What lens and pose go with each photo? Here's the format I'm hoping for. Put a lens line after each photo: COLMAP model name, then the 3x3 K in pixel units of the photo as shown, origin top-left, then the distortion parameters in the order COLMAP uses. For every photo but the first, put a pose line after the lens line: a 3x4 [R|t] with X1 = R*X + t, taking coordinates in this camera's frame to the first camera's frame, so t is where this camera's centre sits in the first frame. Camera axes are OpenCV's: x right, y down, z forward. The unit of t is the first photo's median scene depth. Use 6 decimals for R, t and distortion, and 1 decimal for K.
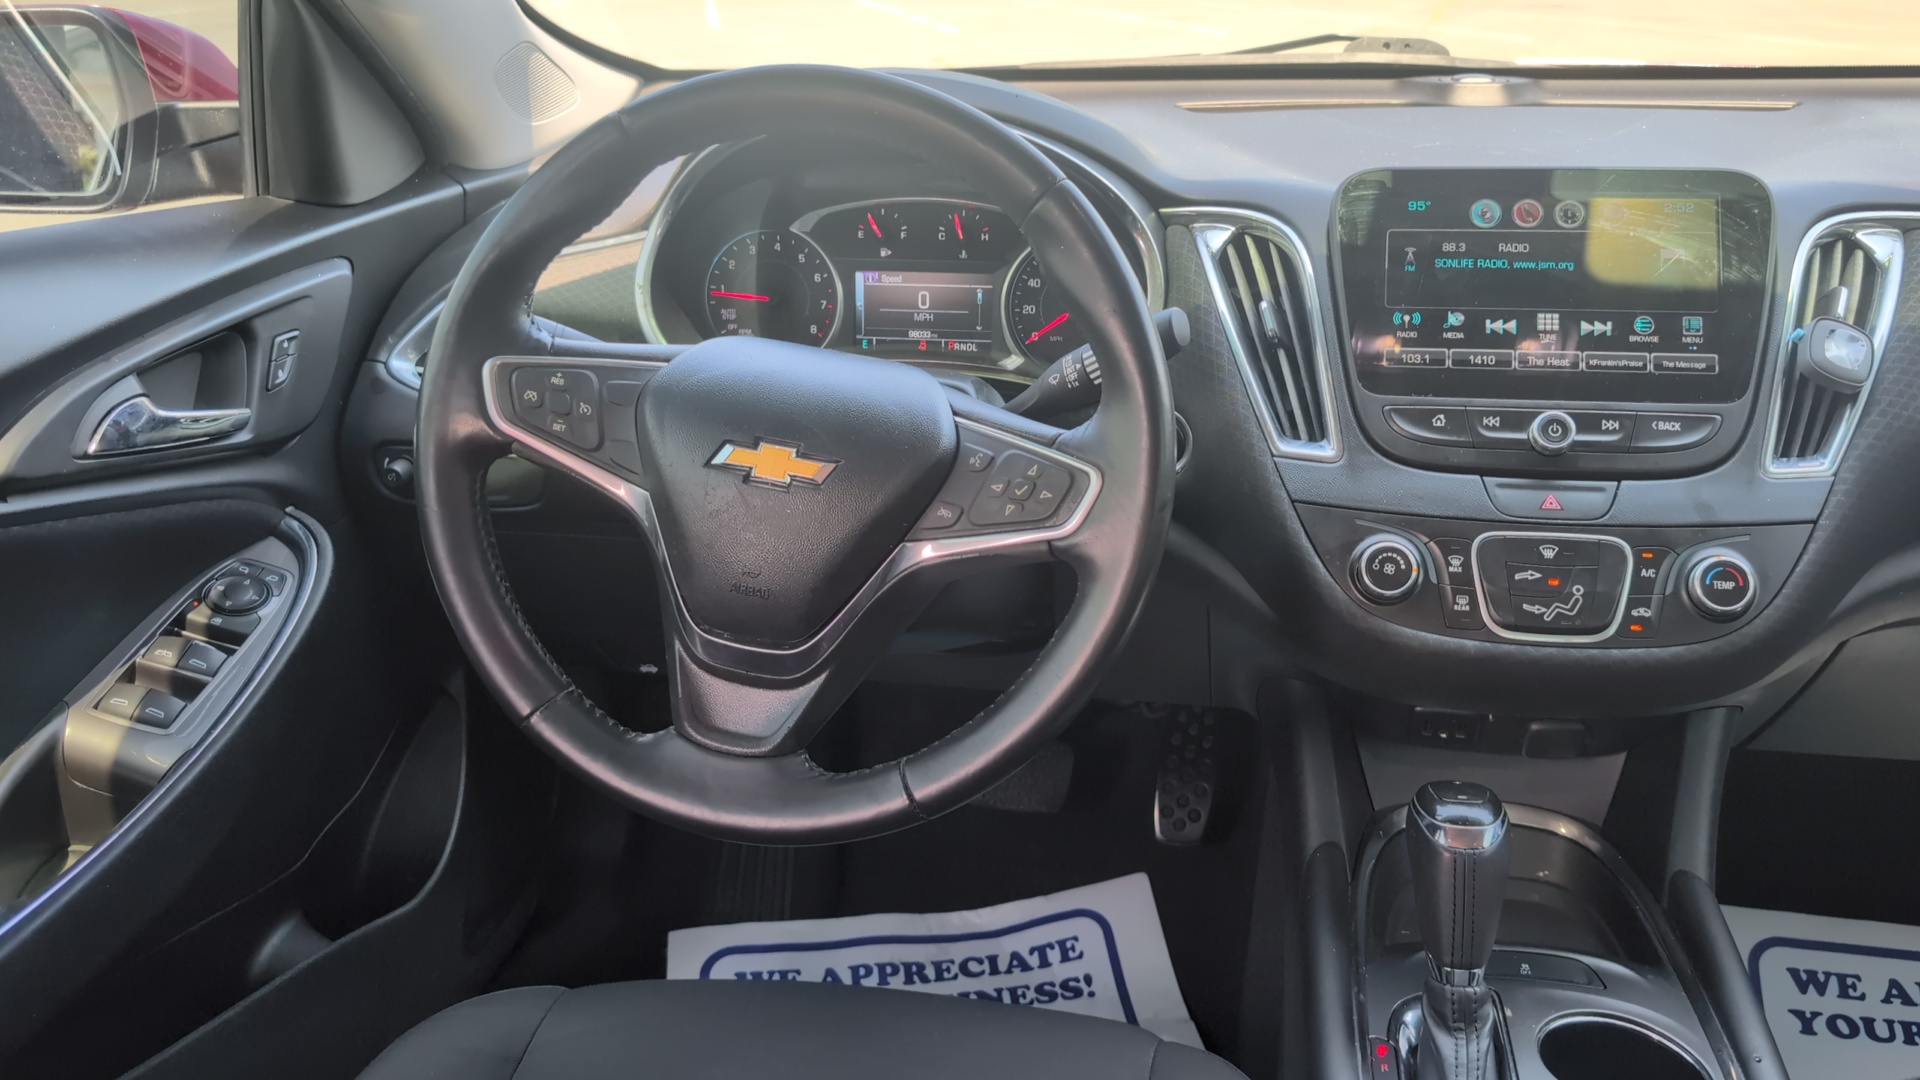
lens RADIAL K [[1613.6, 0, 952.3], [0, 1613.6, 546.1], [0, 0, 1]] dist [0.025726, -0.076960]
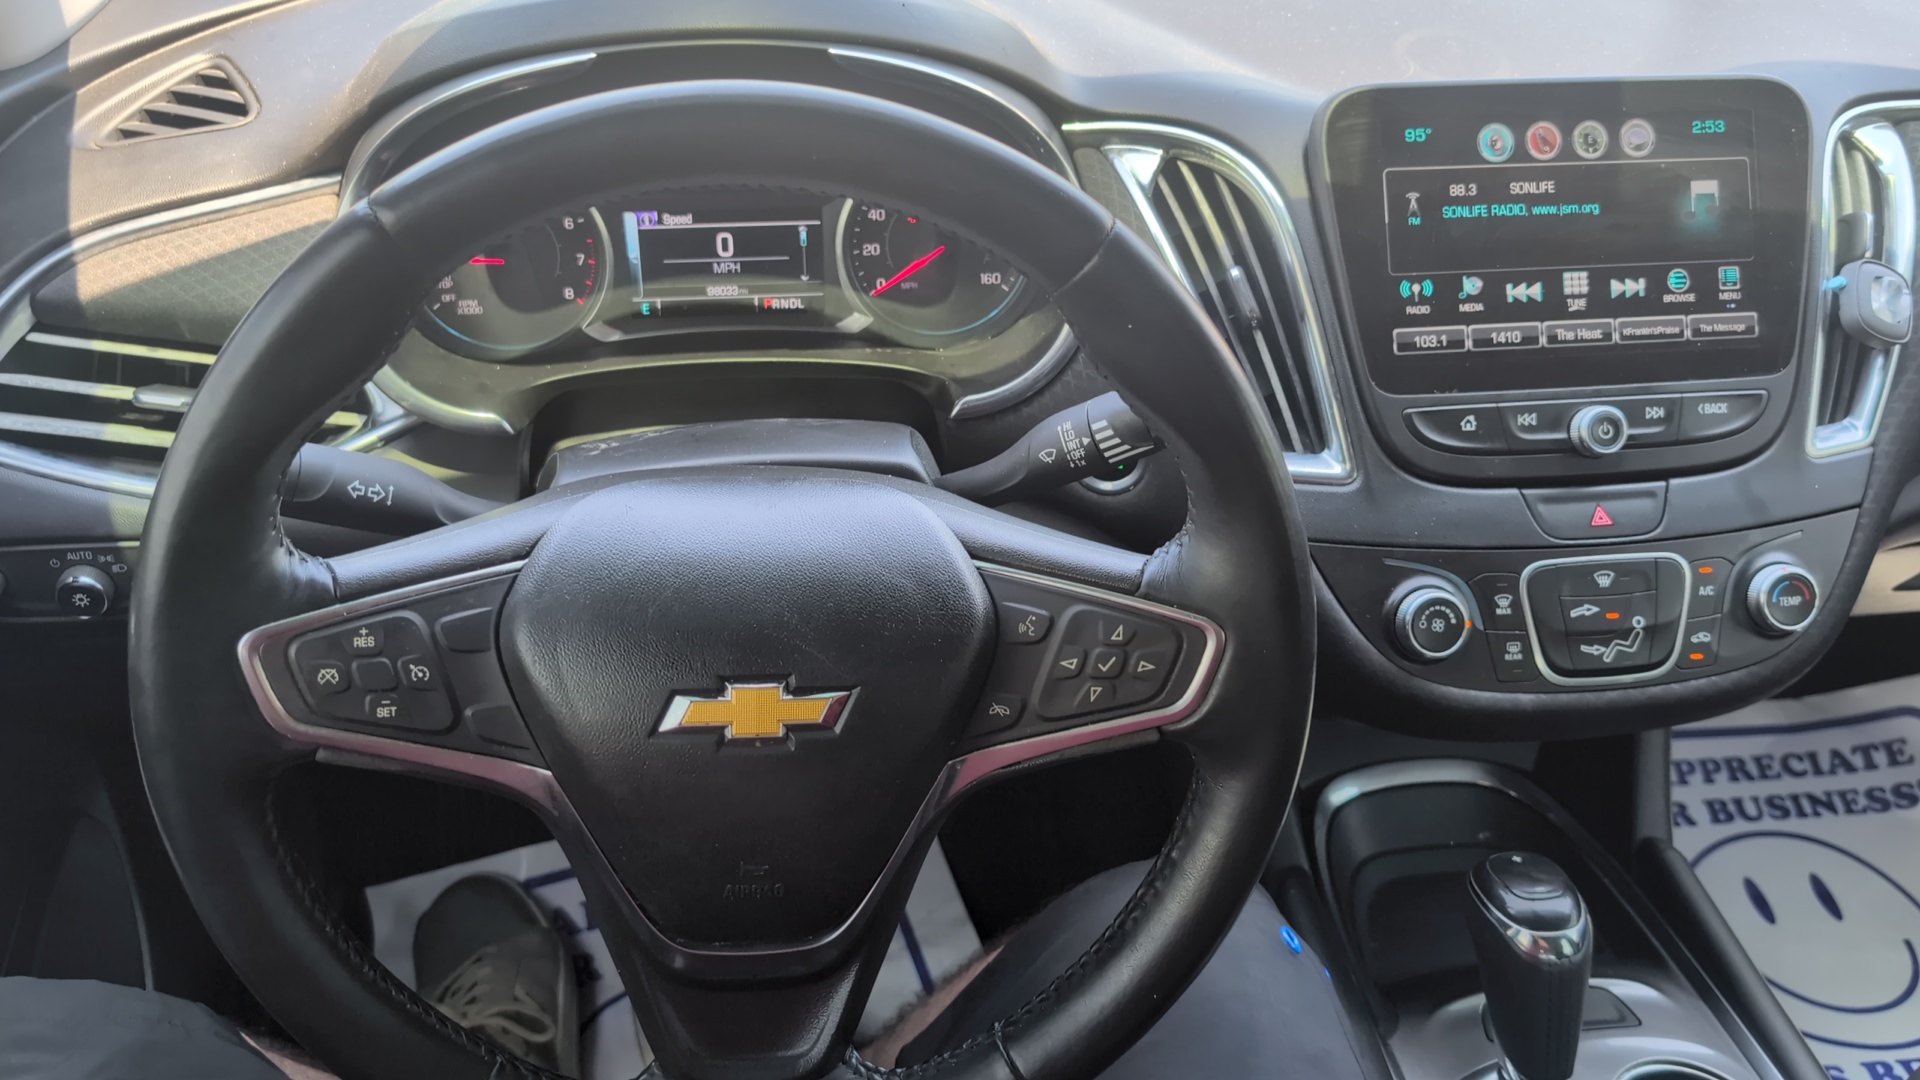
lens RADIAL K [[1613.6, 0, 973.9], [0, 1613.6, 538.6], [0, 0, 1]] dist [0.025726, -0.076960]
pose [[0.944138, -0.144031, 0.296410, -0.180688], [0.072597, 0.968241, 0.239248, -0.233465], [-0.321456, -0.204364, 0.924609, 0.319988]]
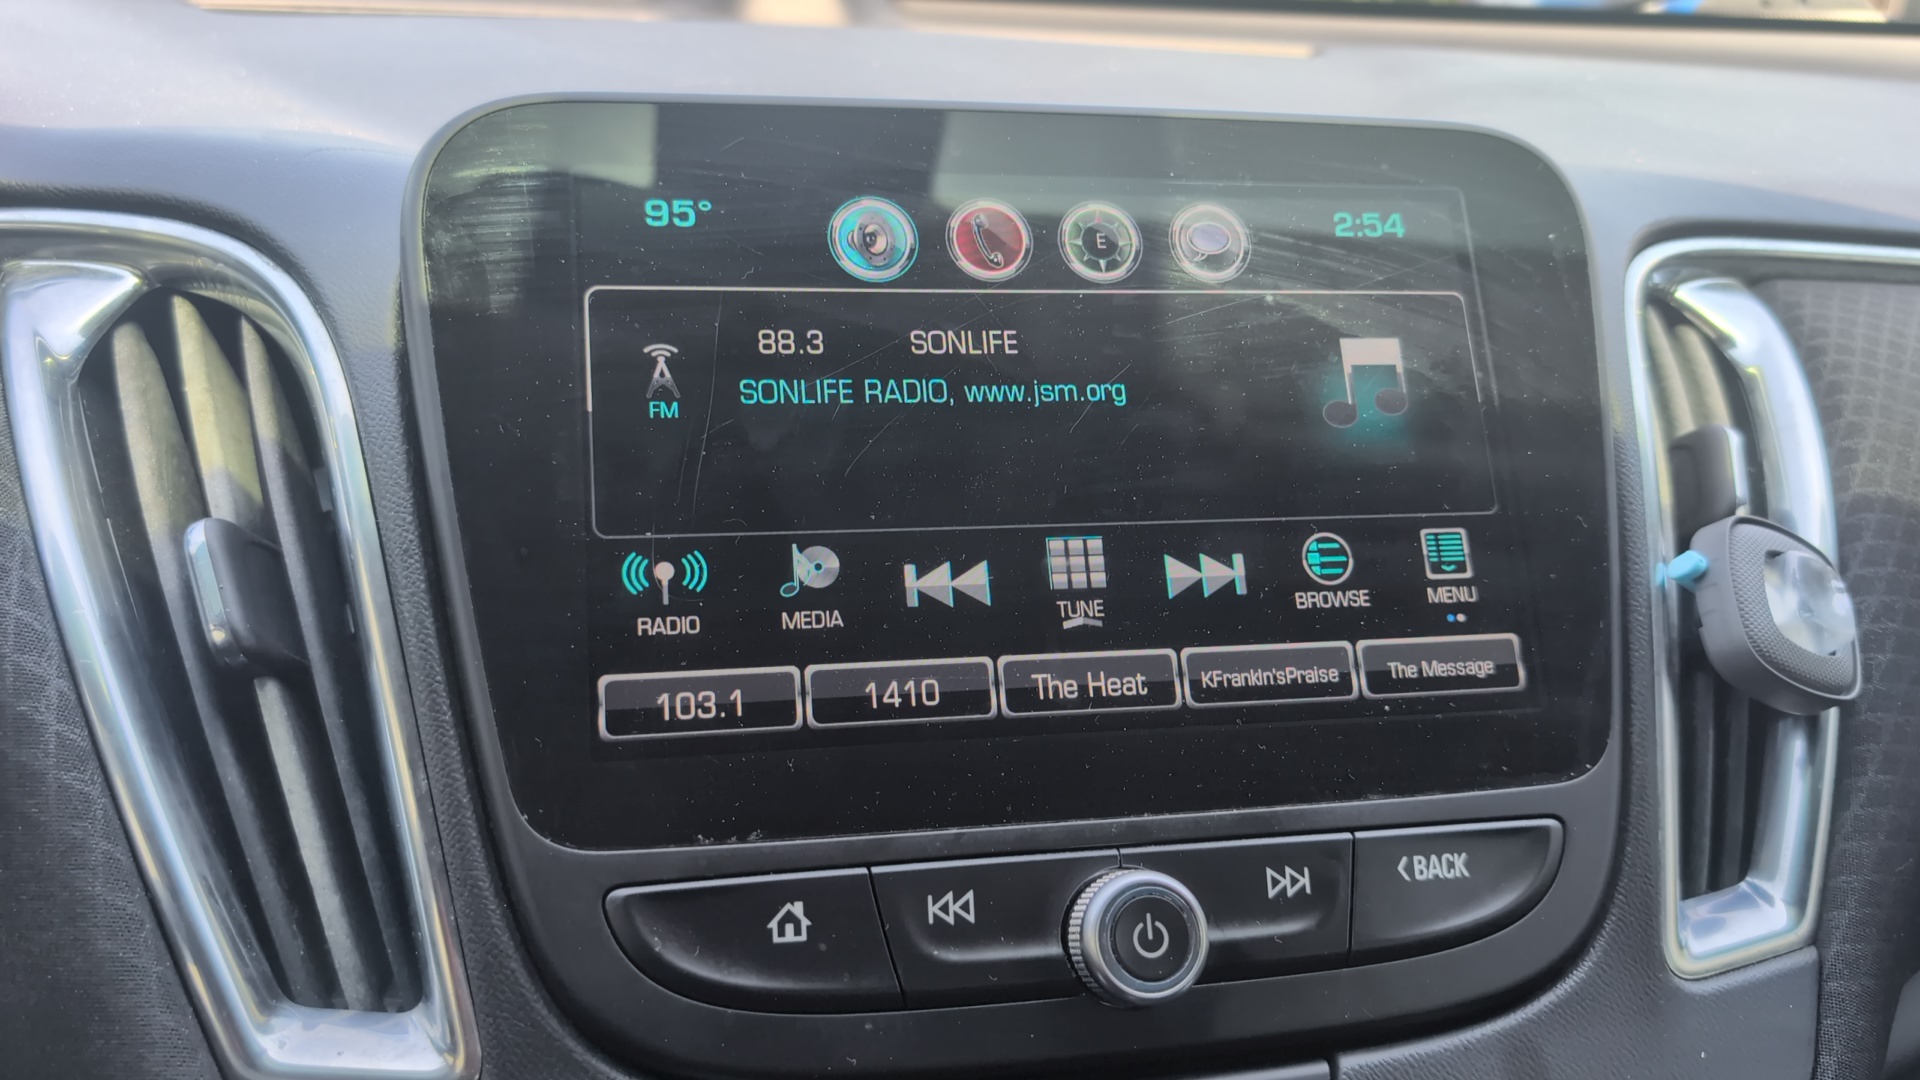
lens RADIAL K [[1613.6, 0, 968.3], [0, 1613.6, 544.4], [0, 0, 1]] dist [0.025726, -0.076960]
pose [[0.911621, -0.067731, 0.405413, 0.214318], [0.073709, 0.997279, 0.000868, -0.145906], [-0.404369, 0.029091, 0.914133, 0.709855]]
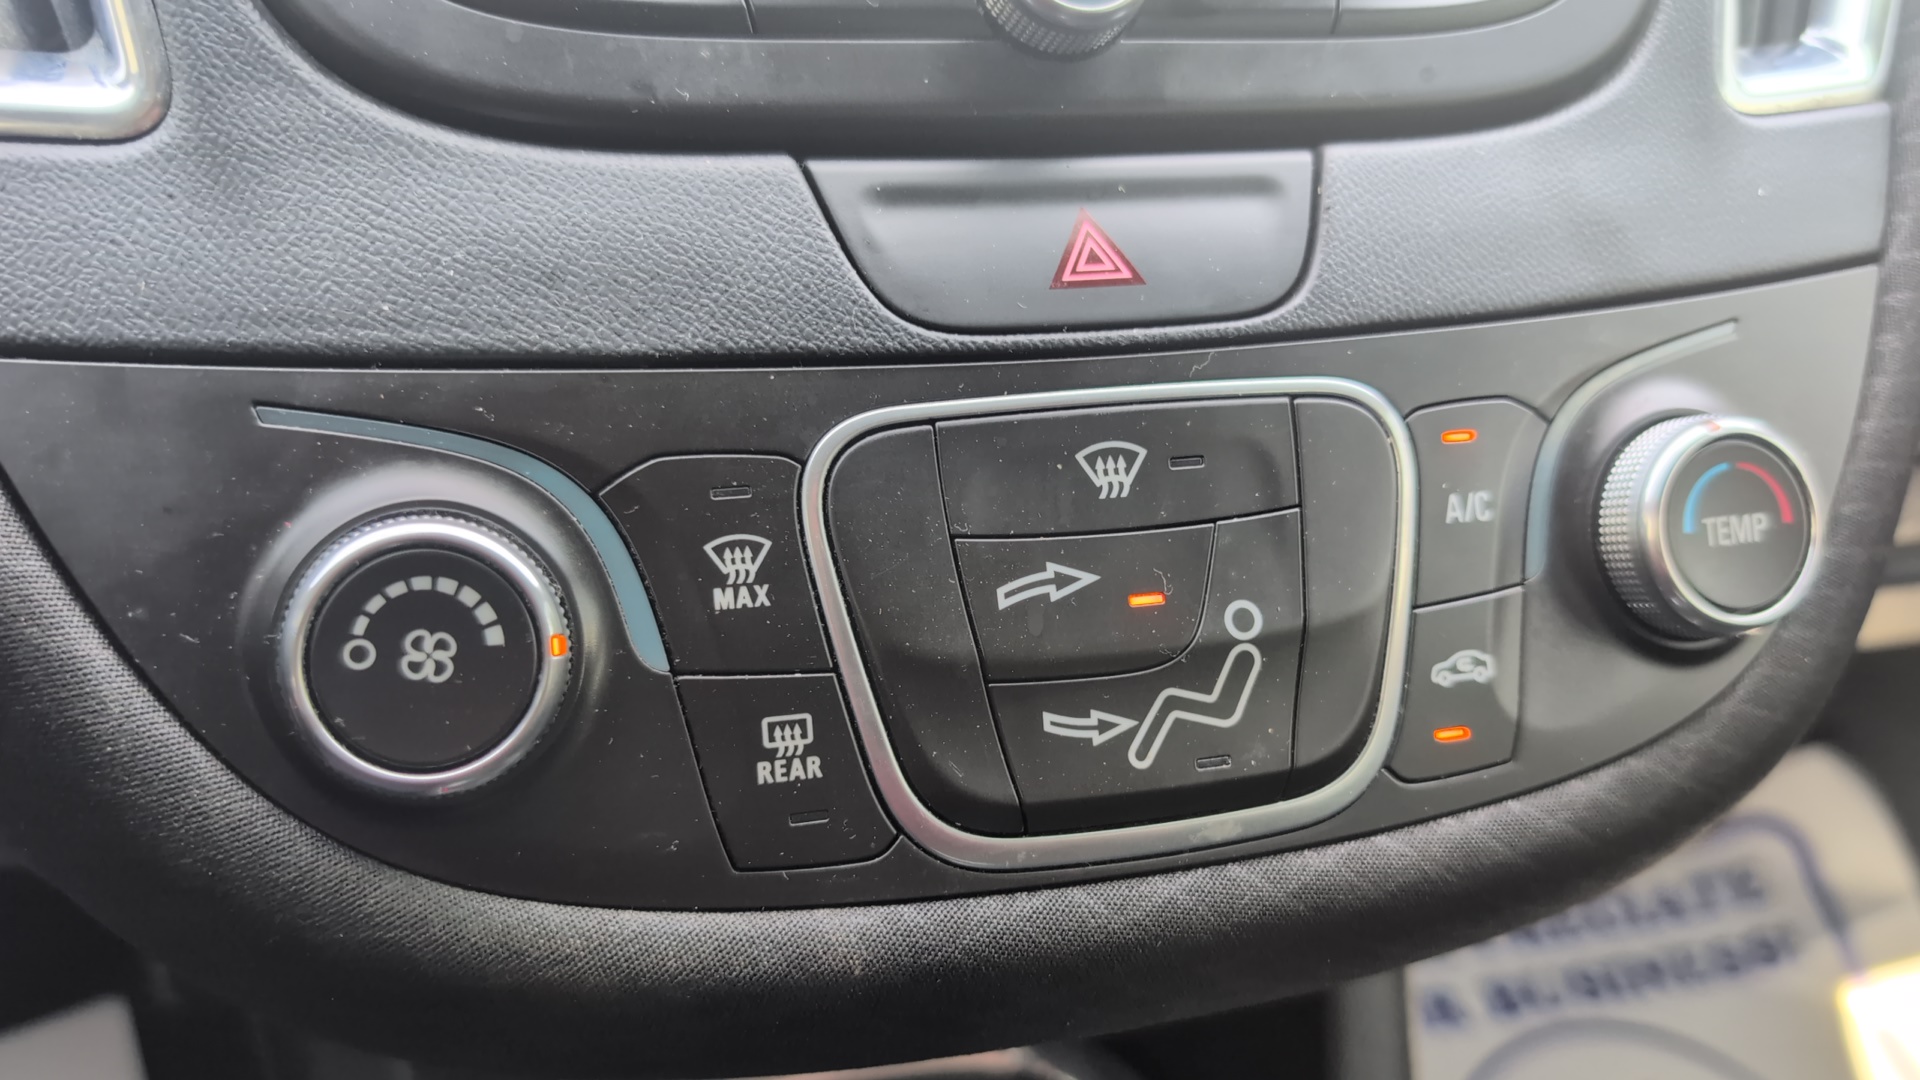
lens RADIAL K [[1613.6, 0, 951.1], [0, 1613.6, 514.8], [0, 0, 1]] dist [0.025726, -0.076960]
pose [[0.890310, -0.145780, 0.431389, 0.237632], [0.087410, 0.984464, 0.152283, -0.026681], [-0.446886, -0.097871, 0.889221, 0.773985]]
